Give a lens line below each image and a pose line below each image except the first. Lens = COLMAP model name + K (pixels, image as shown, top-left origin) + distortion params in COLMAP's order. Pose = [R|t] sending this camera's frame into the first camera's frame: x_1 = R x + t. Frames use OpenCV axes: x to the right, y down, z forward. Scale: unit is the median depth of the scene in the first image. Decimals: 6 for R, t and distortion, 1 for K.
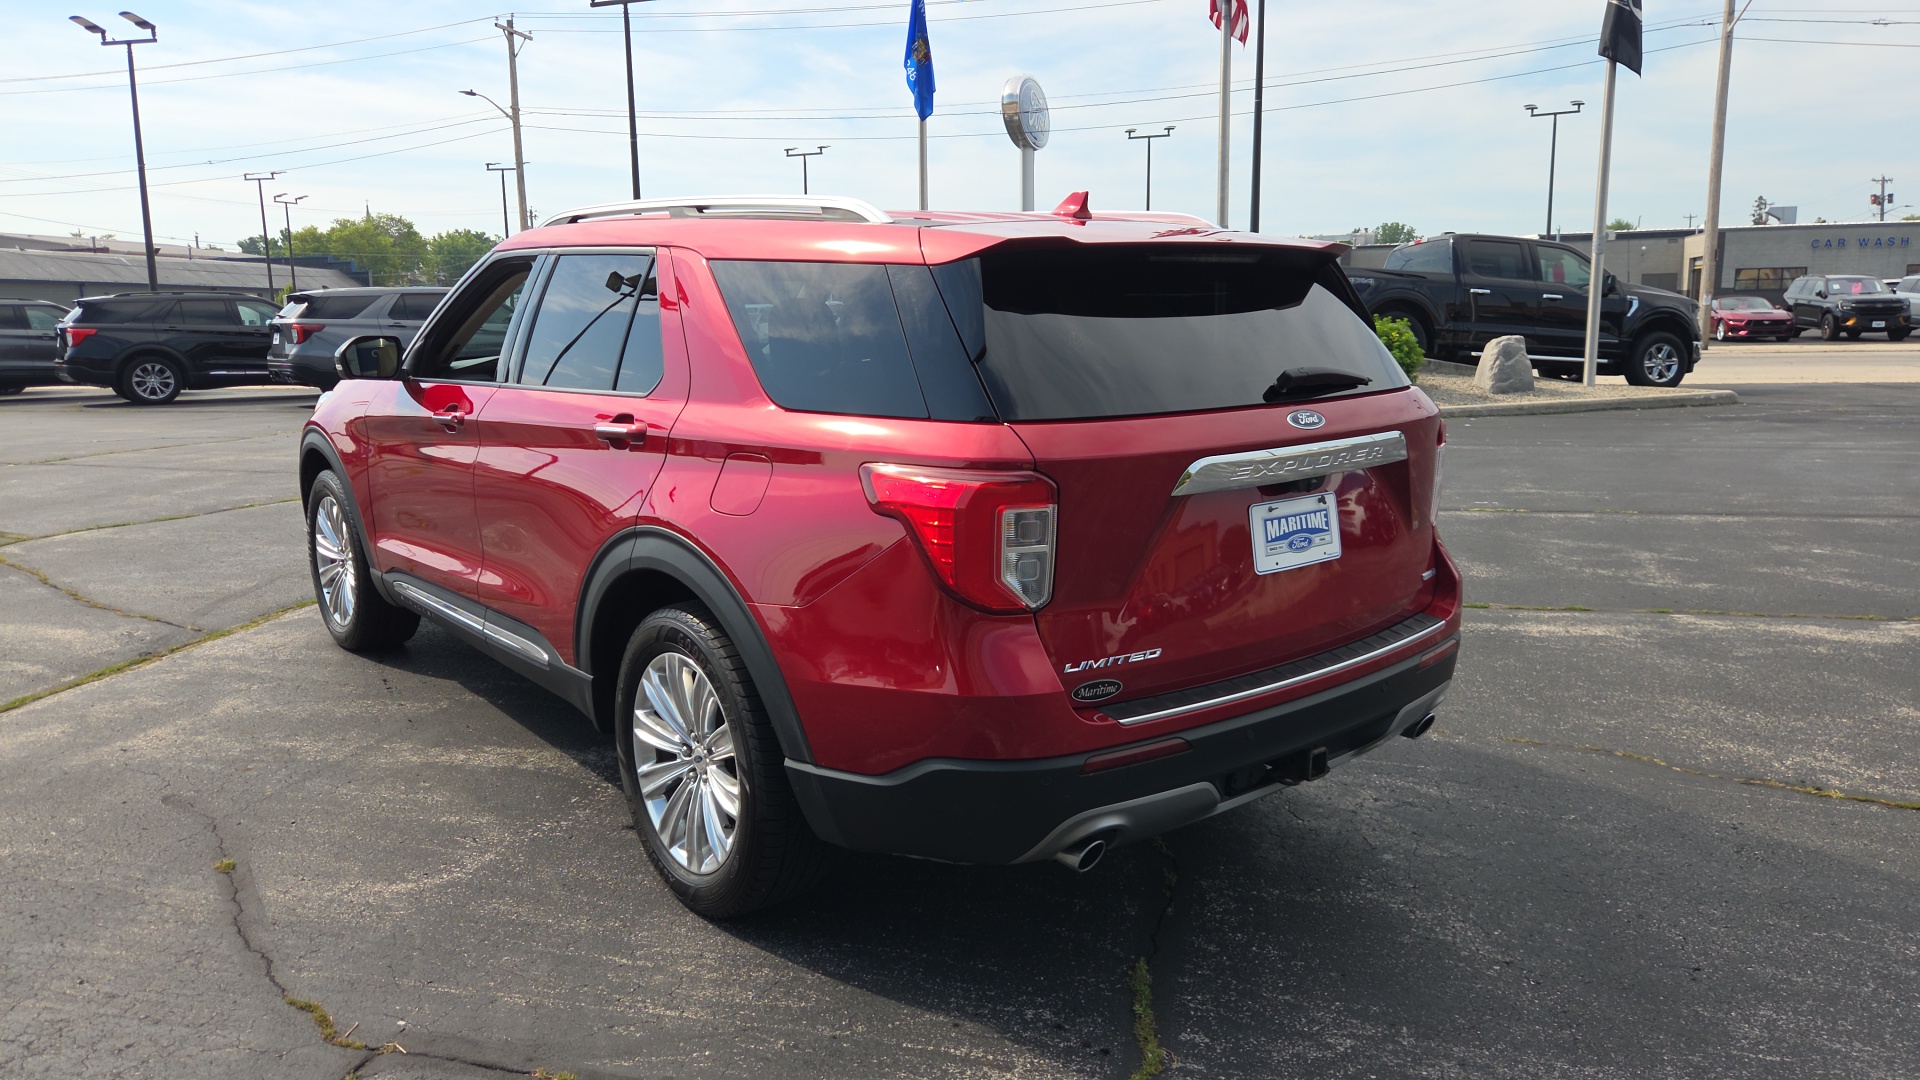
lens RADIAL K [[1281.3, 0, 953.3], [0, 1281.3, 518.2], [0, 0, 1]] dist [0.075964, -0.064439]
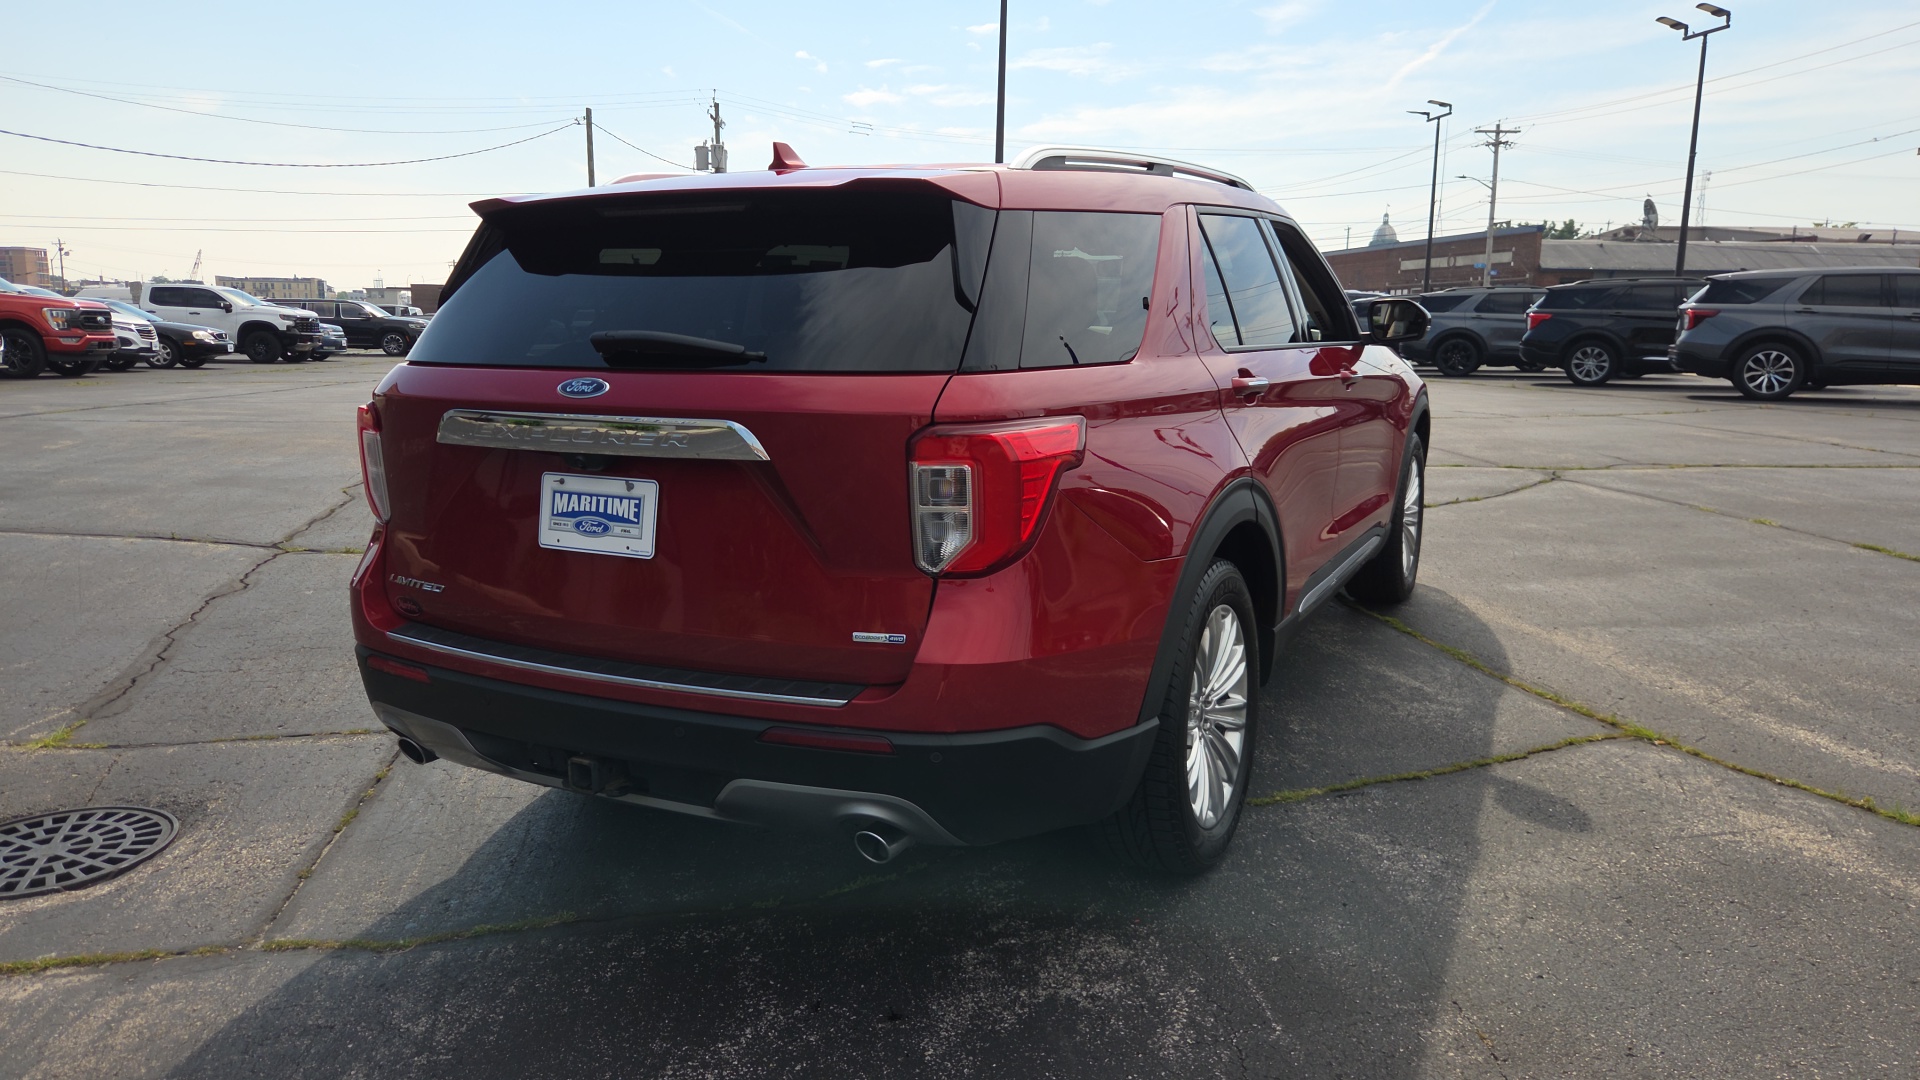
lens RADIAL K [[1281.3, 0, 953.3], [0, 1281.3, 518.2], [0, 0, 1]] dist [0.075964, -0.064439]
pose [[0.403181, 0.156910, -0.901568, 0.160465], [-0.150006, 0.983196, 0.104034, -0.015937], [0.902742, 0.093296, 0.419944, 0.117138]]
